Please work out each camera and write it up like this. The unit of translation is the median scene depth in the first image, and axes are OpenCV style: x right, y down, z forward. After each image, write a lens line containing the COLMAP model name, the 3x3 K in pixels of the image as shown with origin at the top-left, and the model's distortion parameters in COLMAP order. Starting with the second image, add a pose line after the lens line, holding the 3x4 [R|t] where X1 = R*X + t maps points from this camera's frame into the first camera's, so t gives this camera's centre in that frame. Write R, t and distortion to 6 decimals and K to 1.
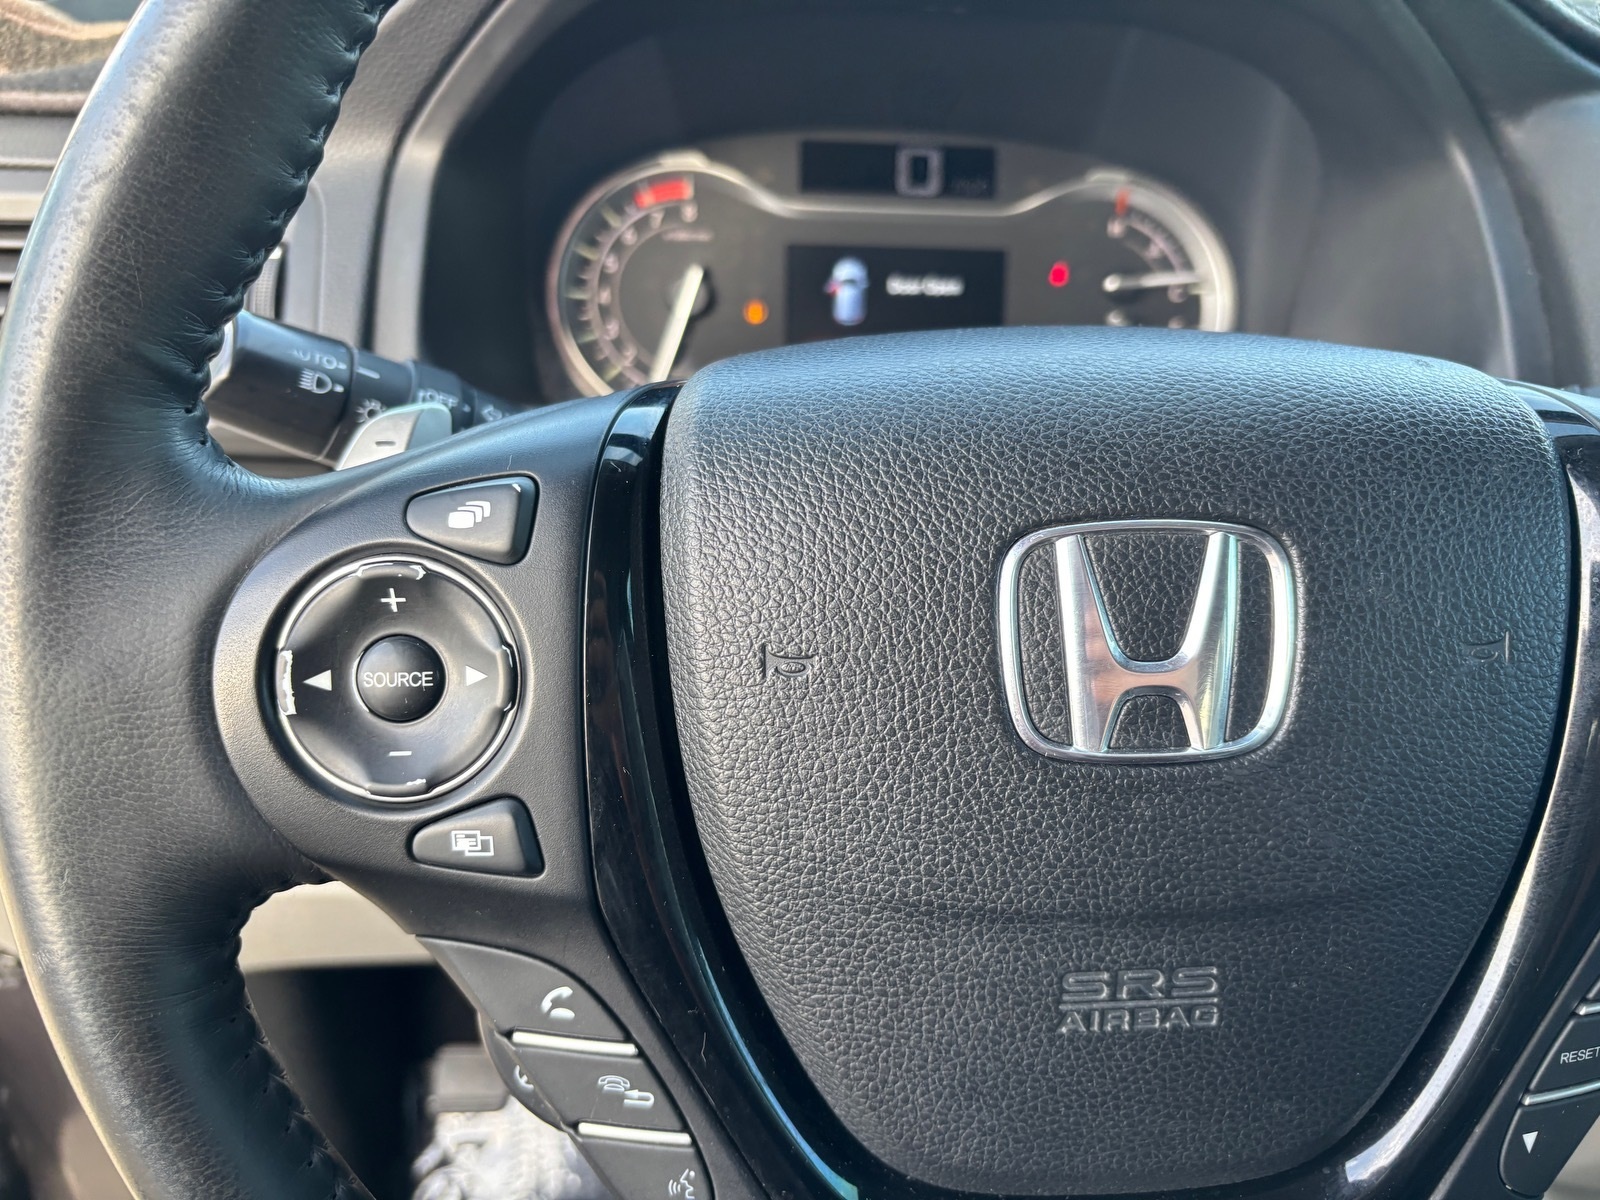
lens RADIAL K [[1248.4, 0, 810.9], [0, 1248.4, 592.9], [0, 0, 1]] dist [0.028090, -0.060009]
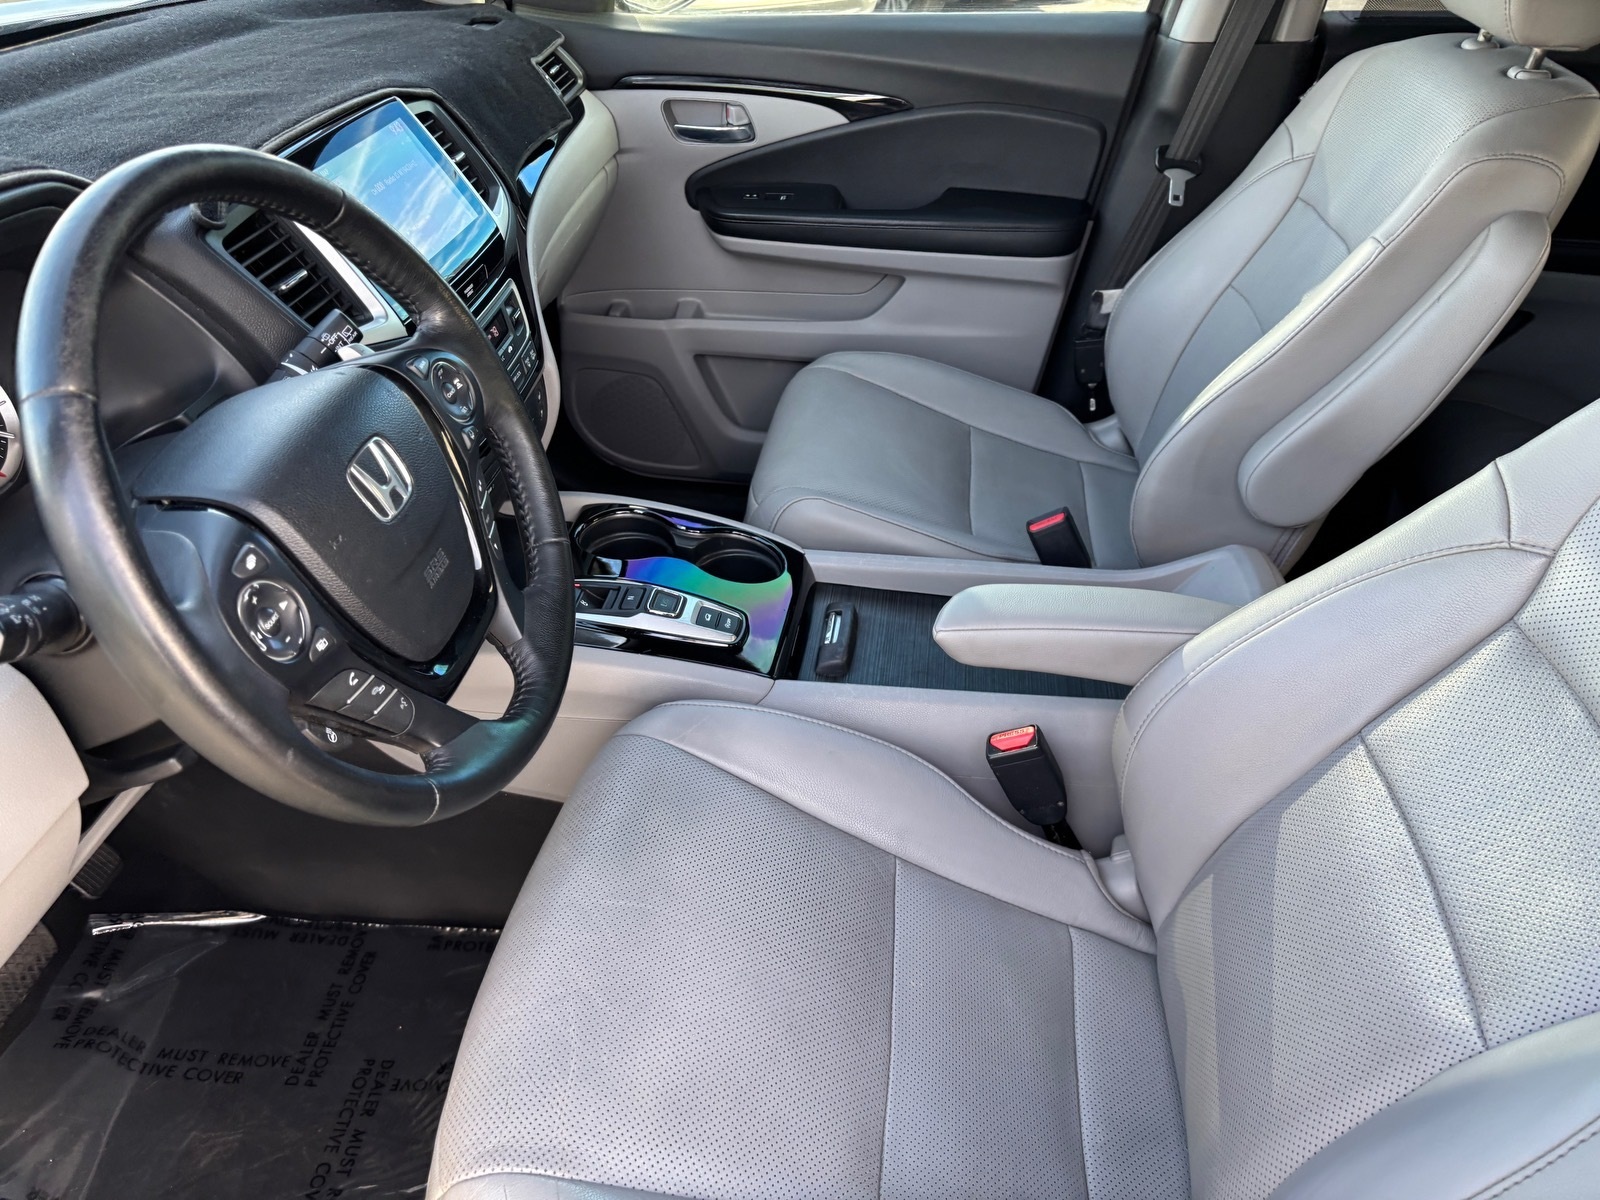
lens RADIAL K [[1233.5, 0, 833.6], [0, 1233.5, 612.8], [0, 0, 1]] dist [0.015598, -0.002293]
pose [[0.168006, -0.595635, 0.785489, -2.327558], [0.443886, 0.757174, 0.479221, -0.735351], [-0.880193, 0.268156, 0.391604, -1.281714]]
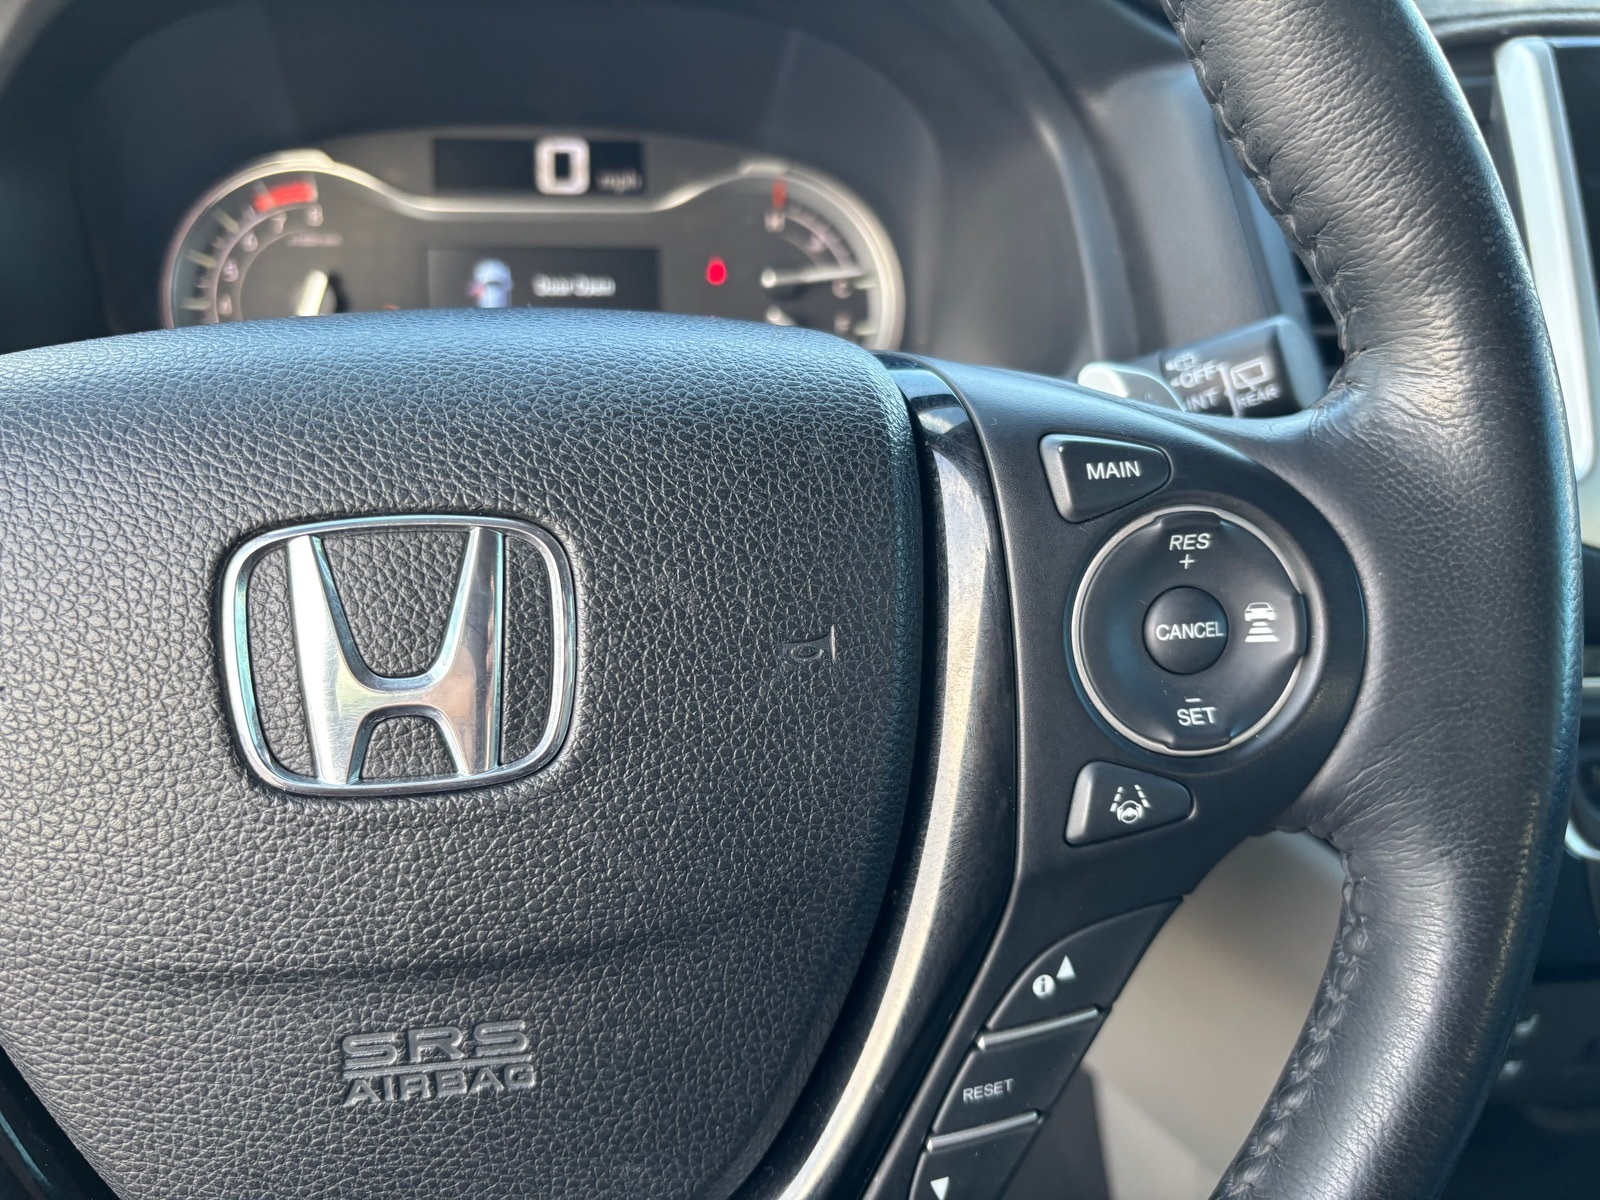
lens RADIAL K [[1266.8, 0, 798.6], [0, 1266.8, 580.9], [0, 0, 1]] dist [-0.010825, -0.014223]
pose [[0.997590, -0.037529, 0.058359, 0.484503], [0.039015, 0.998937, -0.024537, 0.019520], [-0.057376, 0.026755, 0.997994, 0.093898]]
